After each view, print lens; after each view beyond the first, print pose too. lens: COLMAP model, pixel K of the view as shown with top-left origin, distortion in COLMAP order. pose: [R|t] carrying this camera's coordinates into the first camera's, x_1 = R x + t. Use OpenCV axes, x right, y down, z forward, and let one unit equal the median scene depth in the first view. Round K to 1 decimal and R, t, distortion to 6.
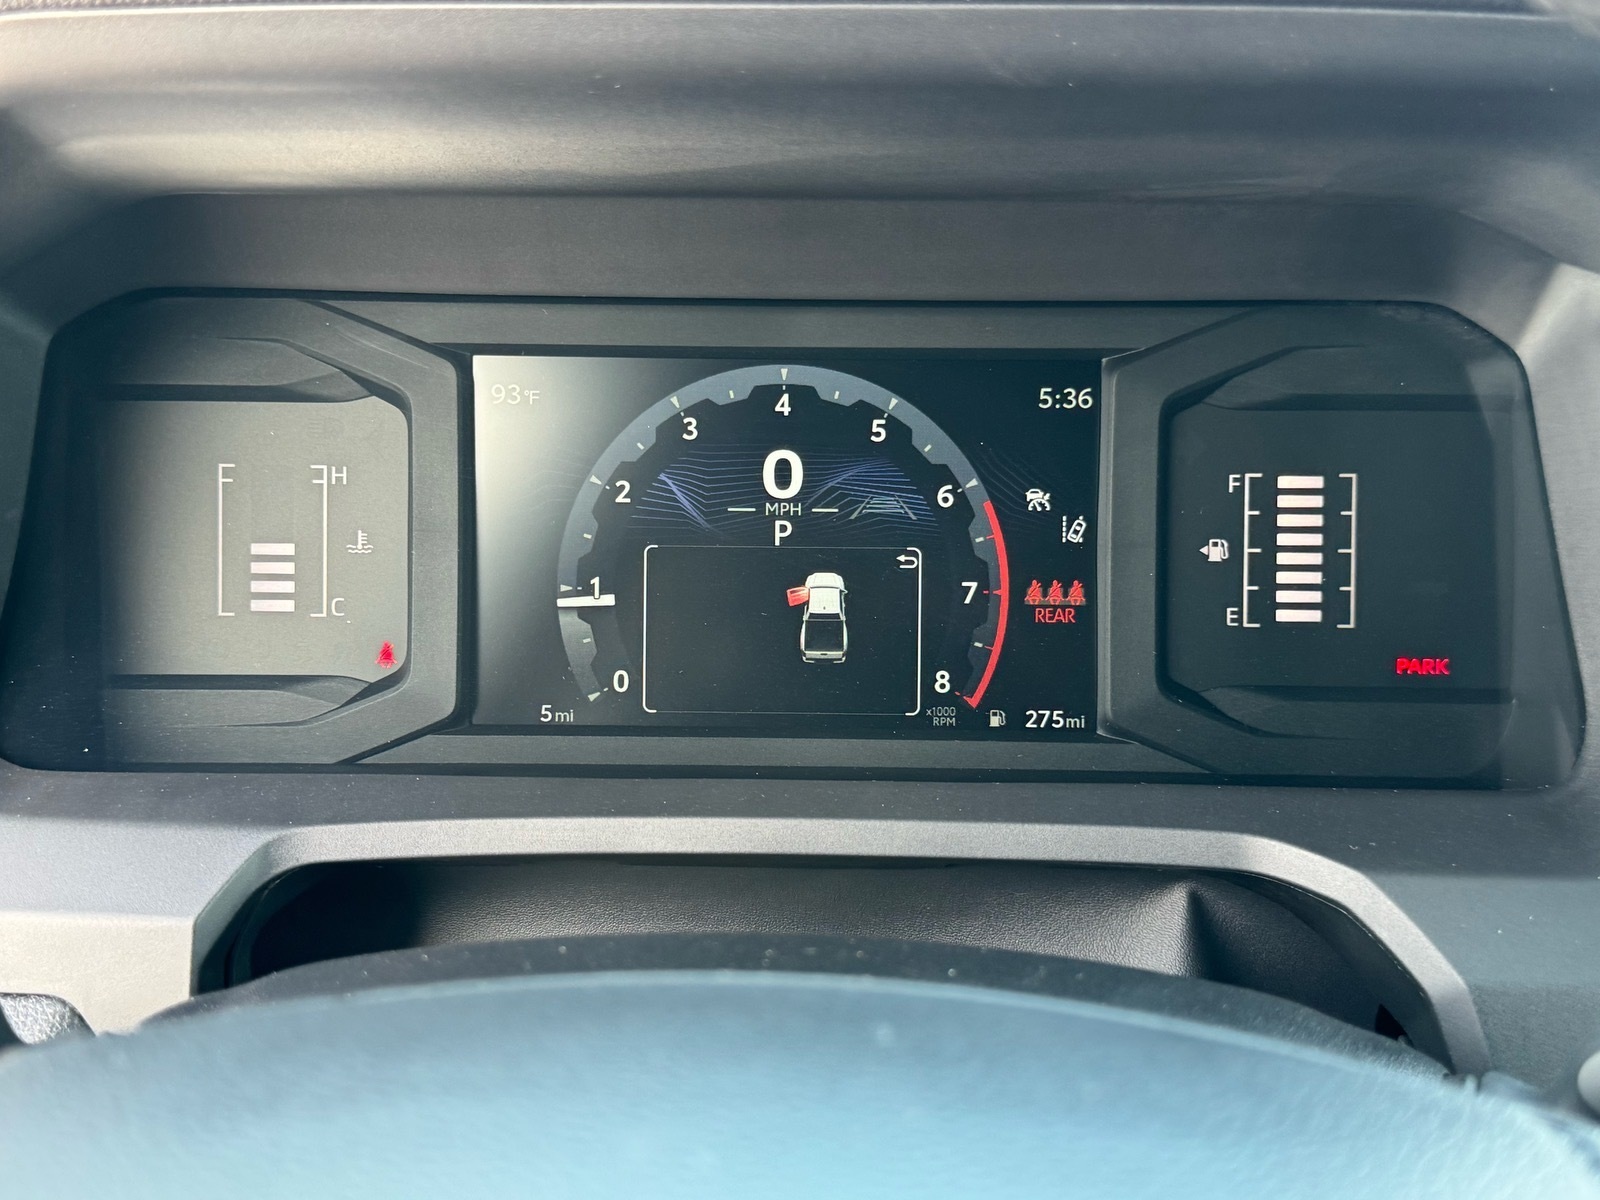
lens RADIAL K [[1929.0, 0, 800.0], [0, 1929.0, 600.0], [0, 0, 1]] dist [0.277377, -0.807564]
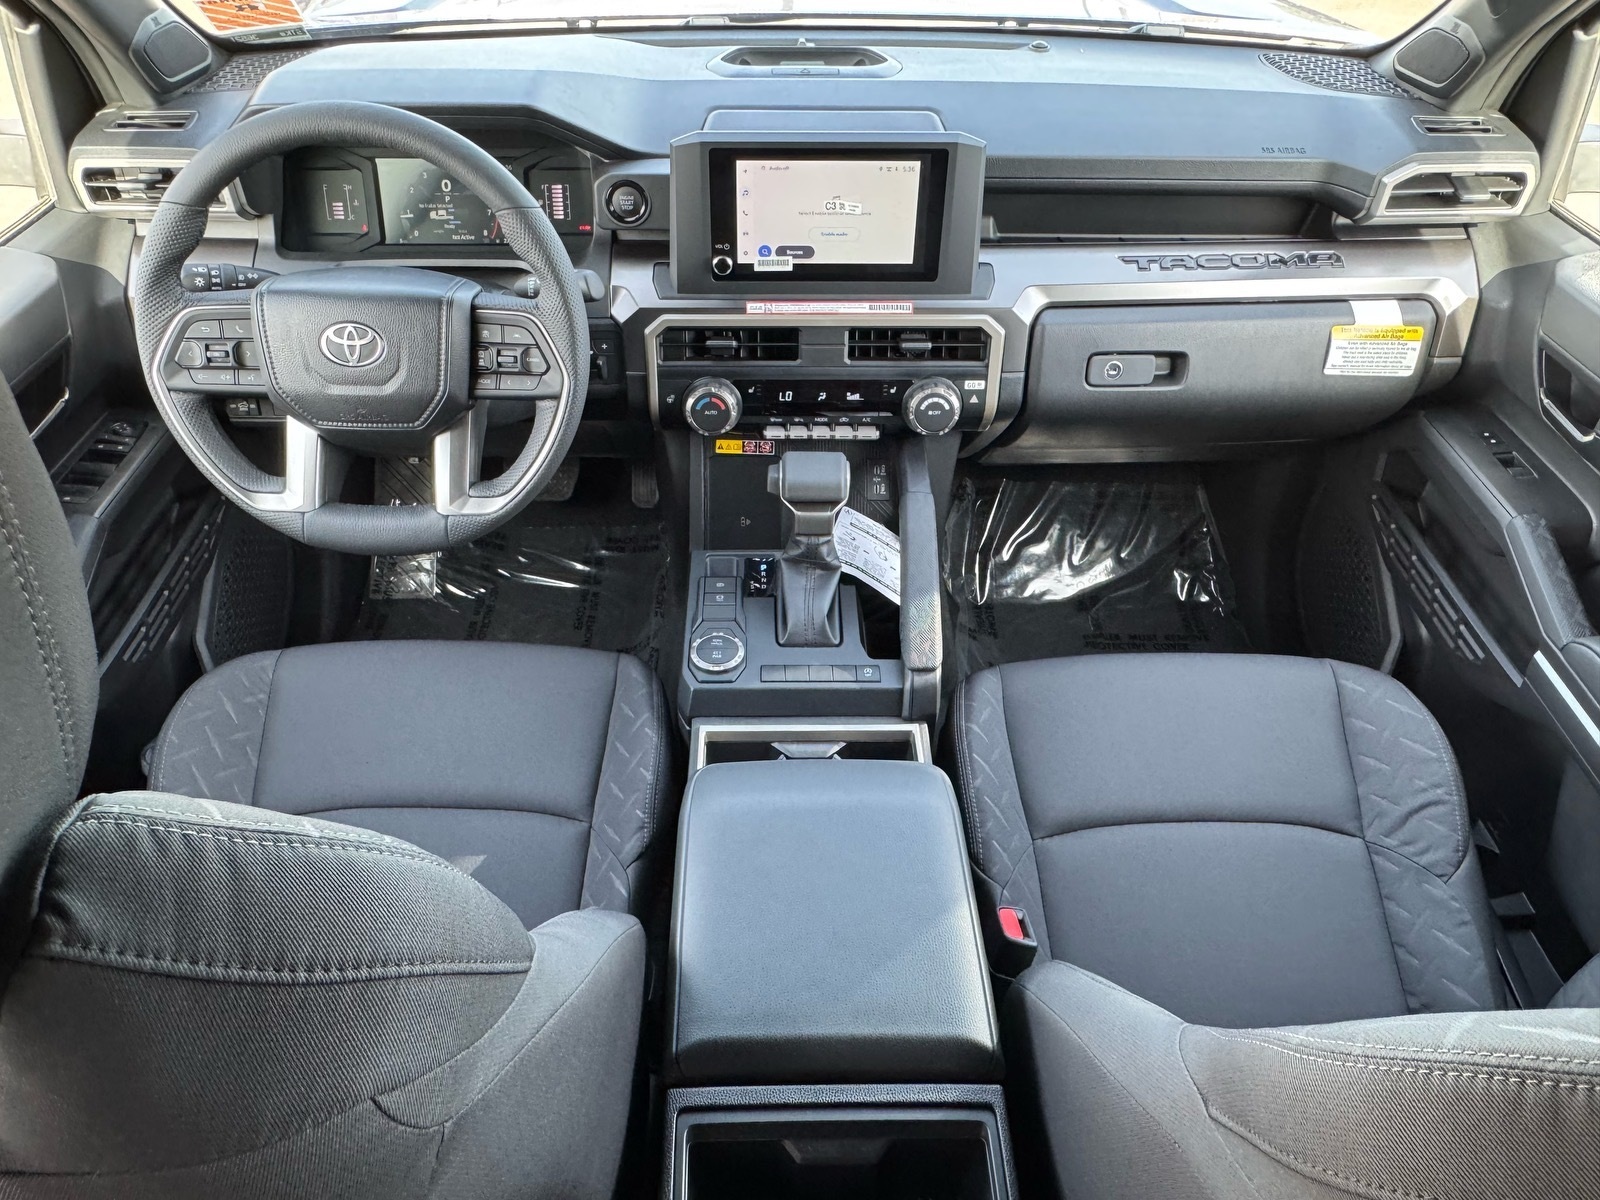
lens RADIAL K [[1108.6, 0, 776.4], [0, 1108.6, 591.1], [0, 0, 1]] dist [-0.000832, -0.000746]
pose [[0.999733, -0.016892, 0.015755, 0.719437], [0.010565, 0.940943, 0.338400, -0.041605], [-0.020541, -0.338143, 0.940870, -1.817354]]
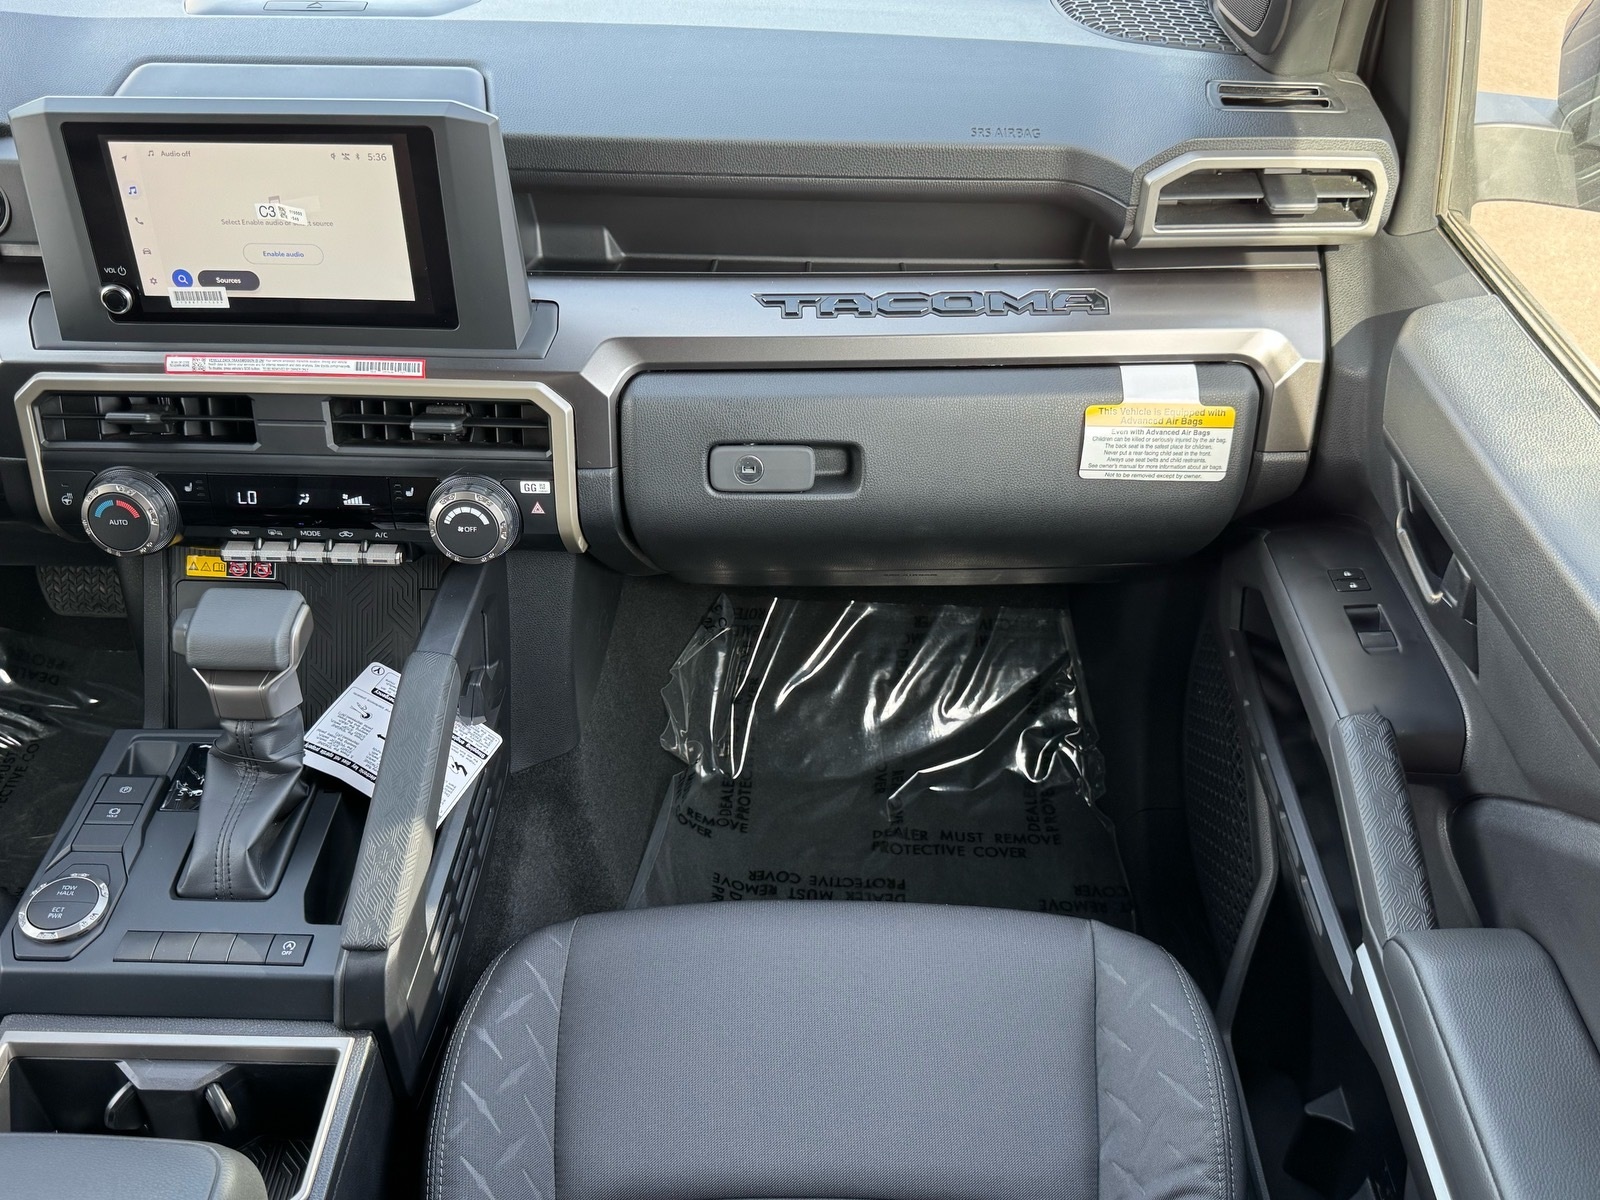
lens RADIAL K [[1428.1, 0, 792.9], [0, 1428.1, 608.4], [0, 0, 1]] dist [0.176214, -0.401838]
pose [[0.999950, 0.002099, -0.009797, 1.626654], [0.000893, 0.955270, 0.295733, -0.082389], [0.009980, -0.295727, 0.955221, -1.374813]]
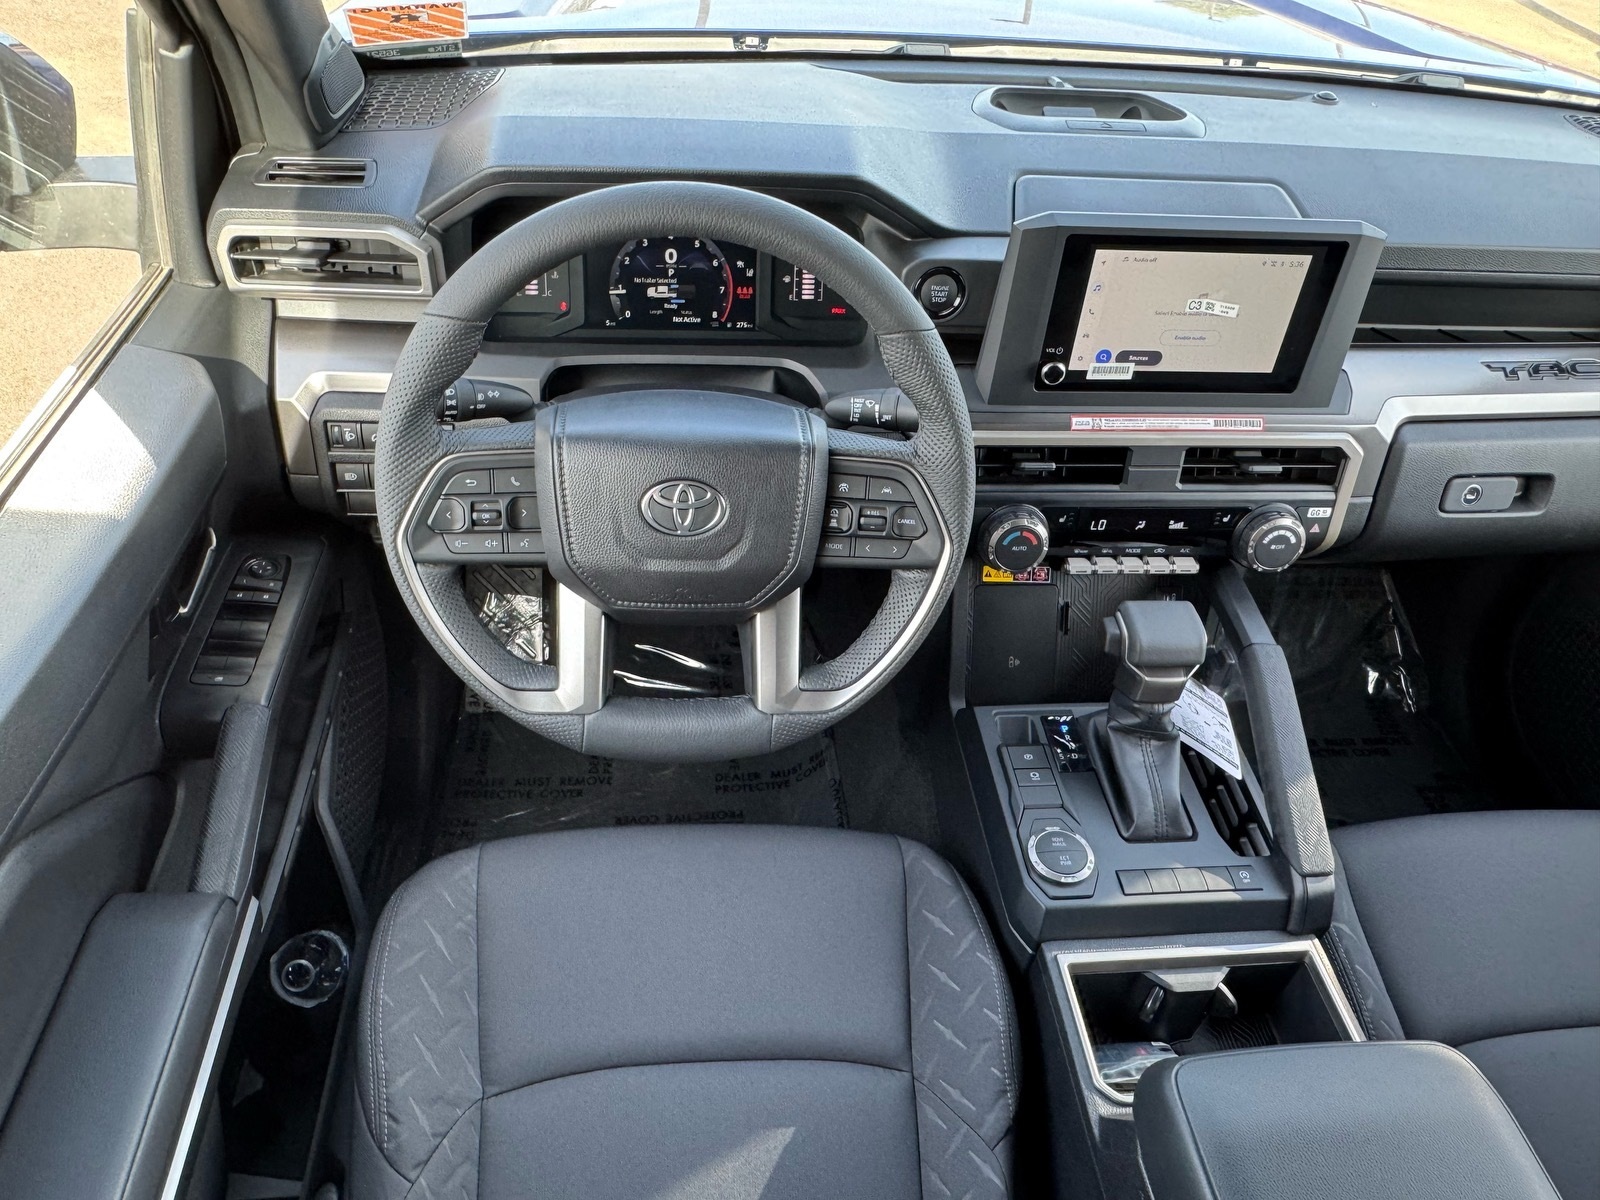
lens RADIAL K [[1108.4, 0, 772.5], [0, 1108.4, 604.6], [0, 0, 1]] dist [-0.002843, -0.001430]
pose [[0.993130, -0.027376, 0.113770, -0.074535], [-0.015915, 0.931616, 0.363095, -0.215357], [-0.115930, -0.362411, 0.924780, -1.197074]]
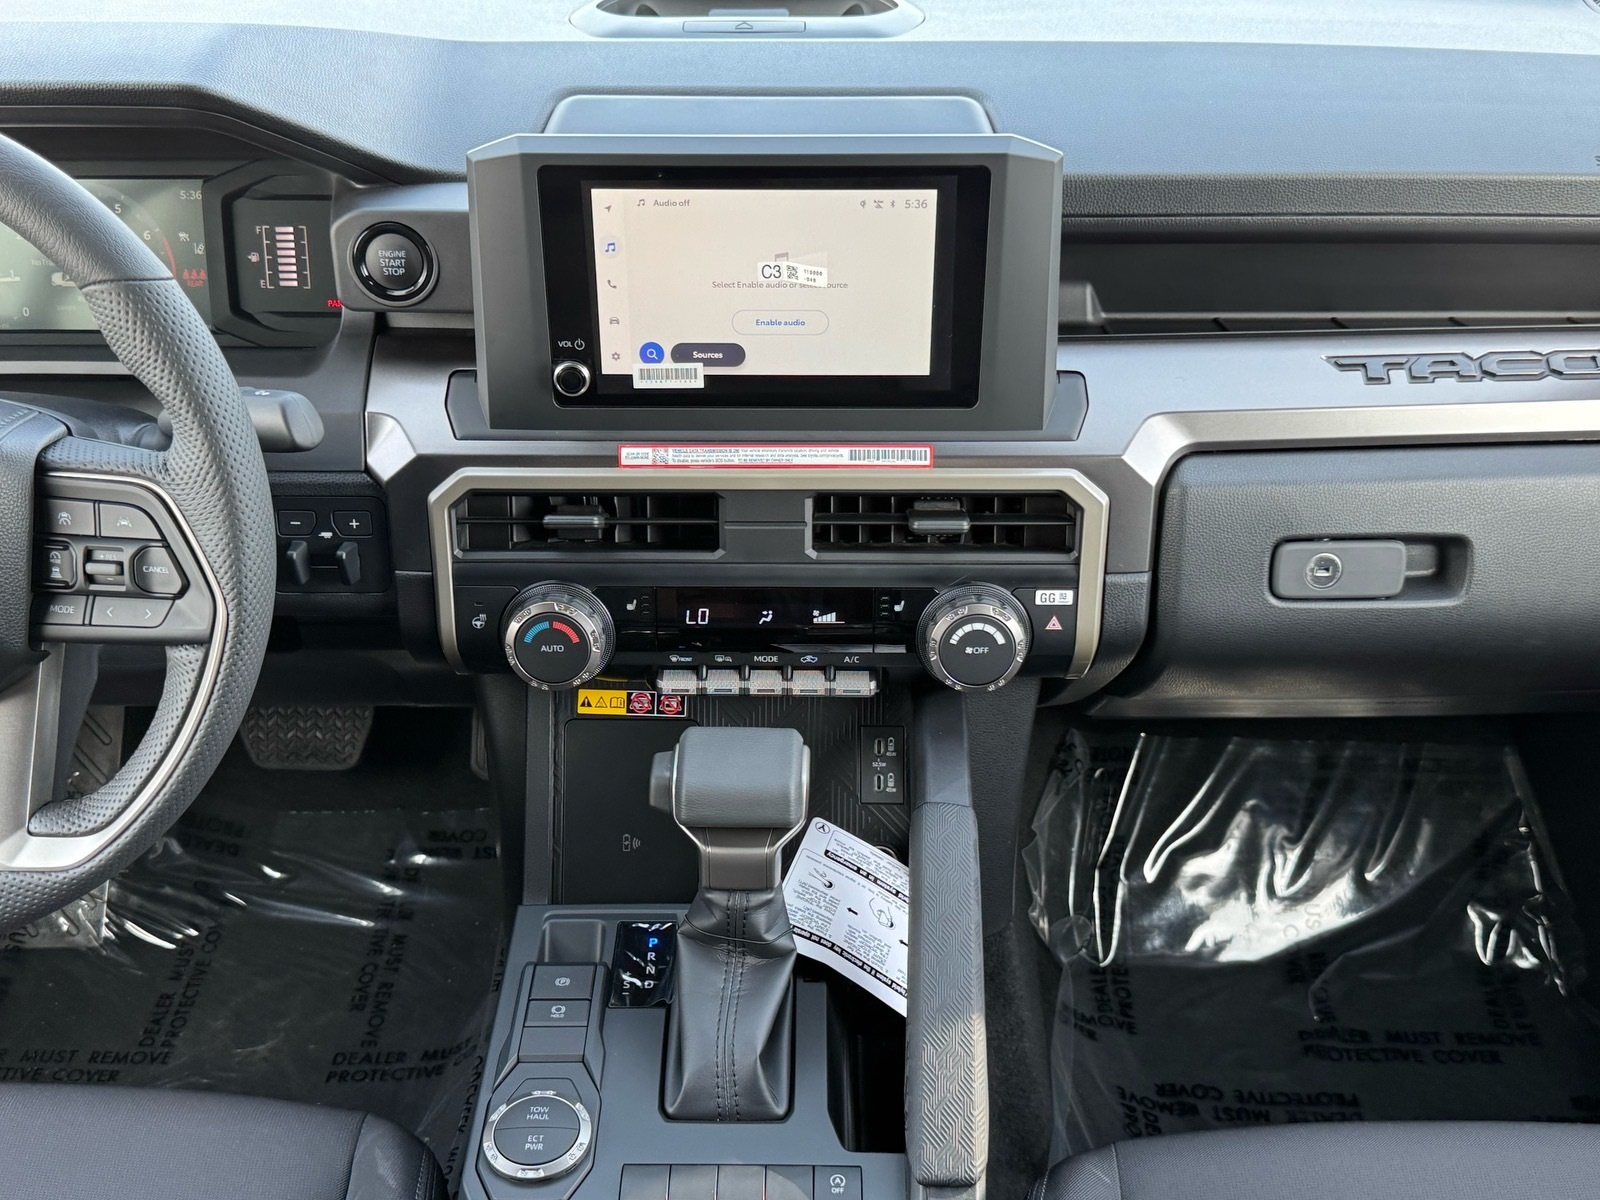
lens RADIAL K [[1759.5, 0, 782.0], [0, 1759.5, 611.3], [0, 0, 1]] dist [0.197635, -0.476004]
pose [[0.999904, -0.011458, -0.007771, 0.909392], [0.012880, 0.975688, 0.218787, -0.076220], [0.005075, -0.218866, 0.975742, -1.364956]]
